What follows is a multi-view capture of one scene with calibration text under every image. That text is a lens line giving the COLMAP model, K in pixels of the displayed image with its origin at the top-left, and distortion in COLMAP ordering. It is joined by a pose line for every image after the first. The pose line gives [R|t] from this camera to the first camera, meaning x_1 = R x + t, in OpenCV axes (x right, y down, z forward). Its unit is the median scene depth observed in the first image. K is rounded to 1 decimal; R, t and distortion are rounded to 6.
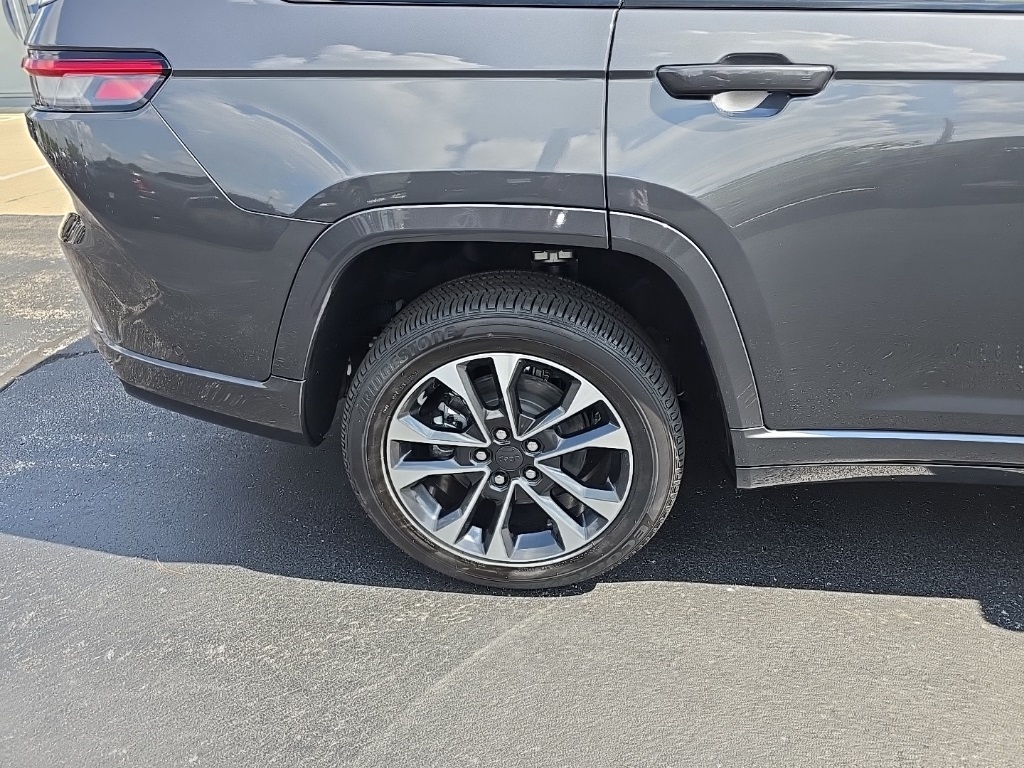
lens RADIAL K [[686.9, 0, 512.4], [0, 686.9, 377.0], [0, 0, 1]] dist [0.061347, -0.053045]
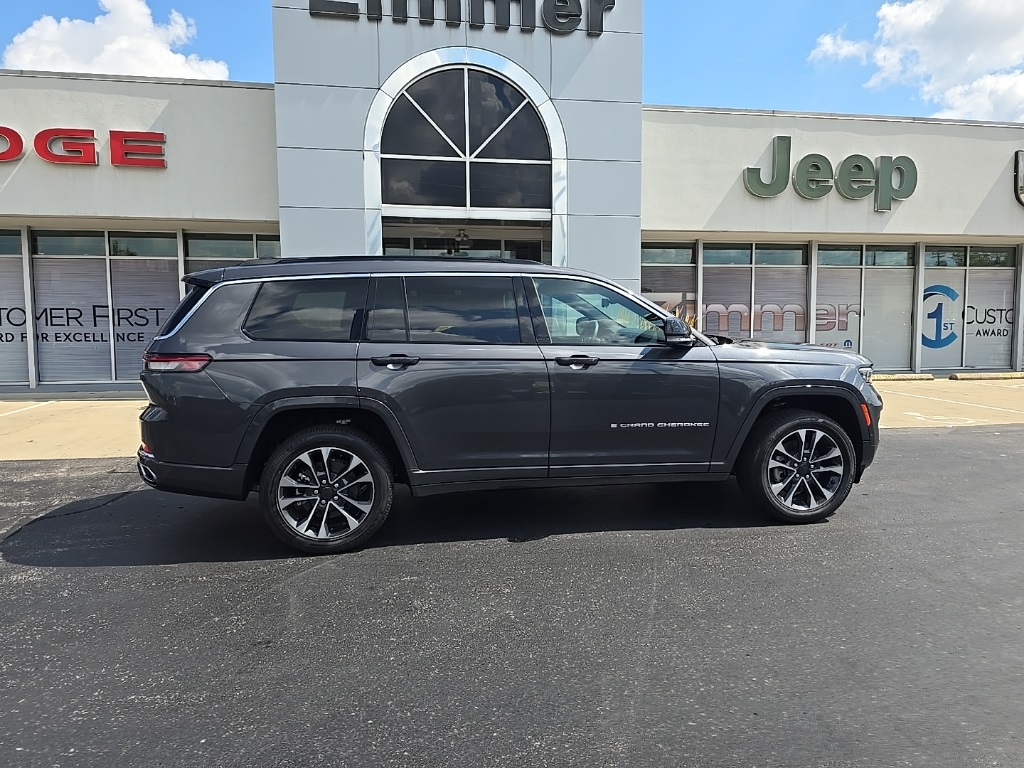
lens RADIAL K [[674.3, 0, 517.1], [0, 674.3, 376.6], [0, 0, 1]] dist [0.076953, -0.067309]
pose [[0.956907, -0.014706, 0.290022, -0.058582], [0.124626, 0.922867, -0.364398, 0.772523], [-0.262292, 0.384839, 0.884930, -1.718556]]
